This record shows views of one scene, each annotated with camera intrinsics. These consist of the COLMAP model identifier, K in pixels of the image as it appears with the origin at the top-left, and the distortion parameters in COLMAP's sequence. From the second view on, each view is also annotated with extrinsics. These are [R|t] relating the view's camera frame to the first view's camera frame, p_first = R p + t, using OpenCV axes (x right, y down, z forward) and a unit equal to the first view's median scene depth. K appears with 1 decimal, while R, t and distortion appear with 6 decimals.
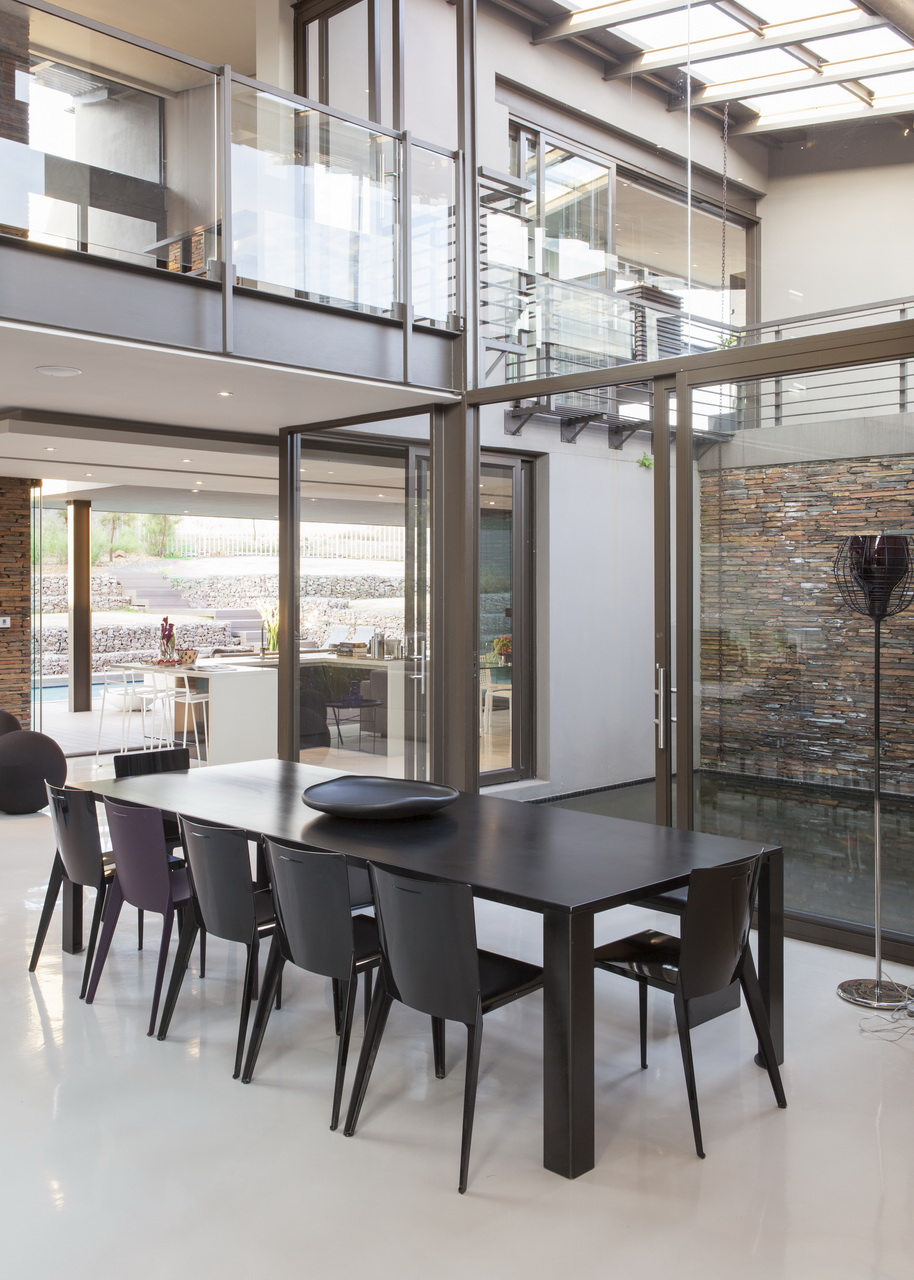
lens RADIAL K [[1175.8, 0, 455.2], [0, 1175.8, 627.9], [0, 0, 1]] dist [0.017756, 0.000000]
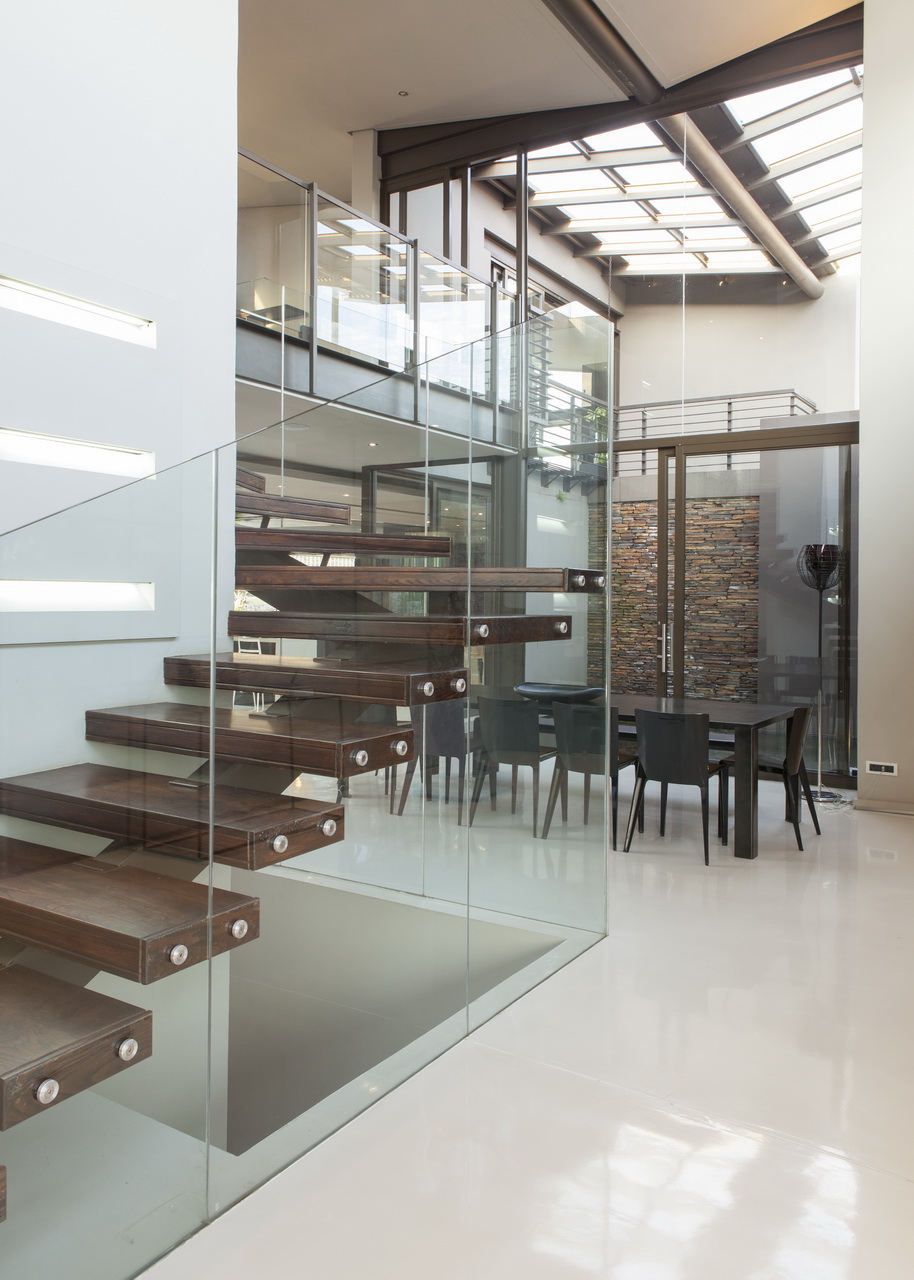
lens RADIAL K [[962.3, 0, 457.3], [0, 962.3, 642.1], [0, 0, 1]] dist [-0.009120, 0.000199]
pose [[0.976329, -0.002923, 0.216271, -0.238423], [-0.000274, 0.999891, 0.014752, 0.023680], [-0.216291, -0.014462, 0.976222, -0.152511]]
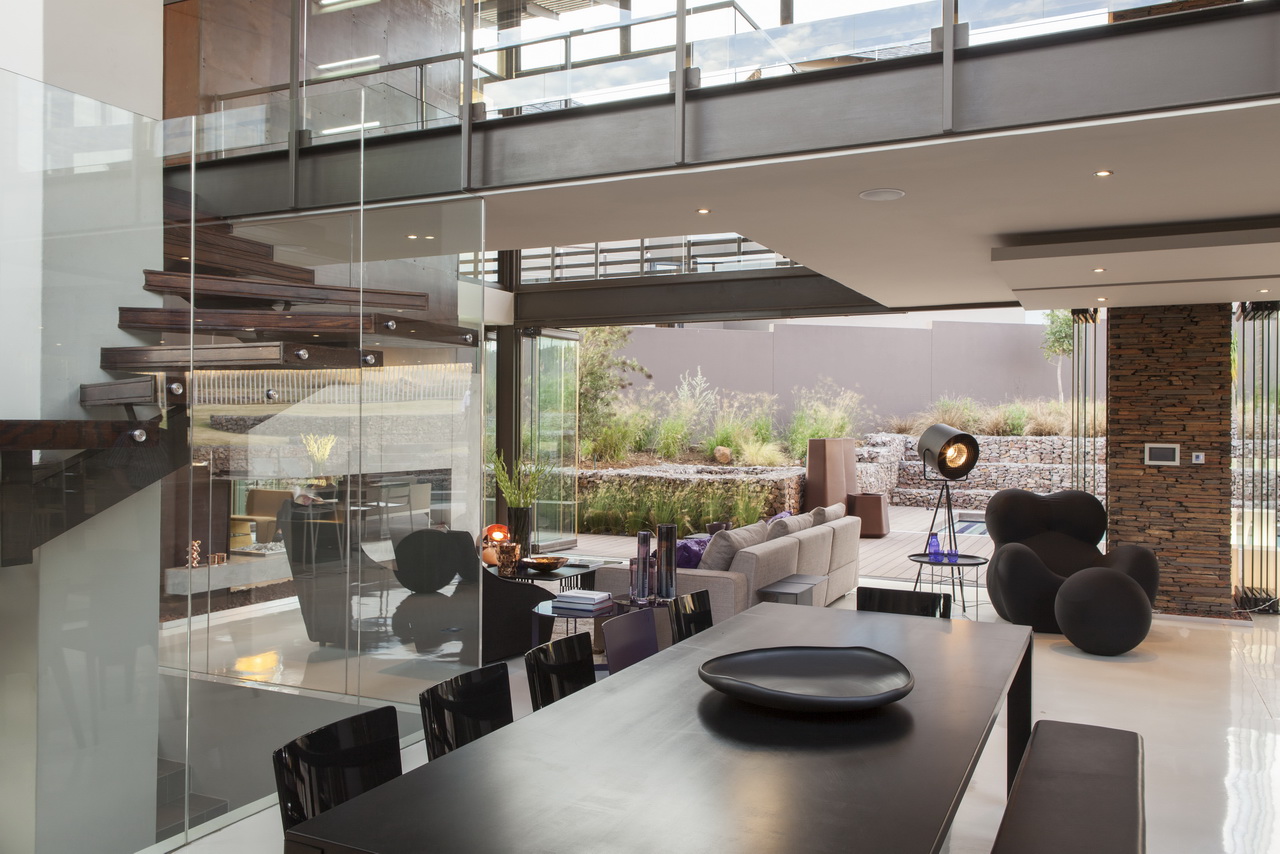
lens RADIAL K [[1013.3, 0, 640.8], [0, 1013.3, 425.2], [0, 0, 1]] dist [-0.004806, -0.001381]
pose [[0.340492, 0.008696, -0.940207, 0.384310], [-0.030732, 0.999526, -0.001885, -0.026753], [0.939745, 0.029536, 0.340598, 0.509960]]
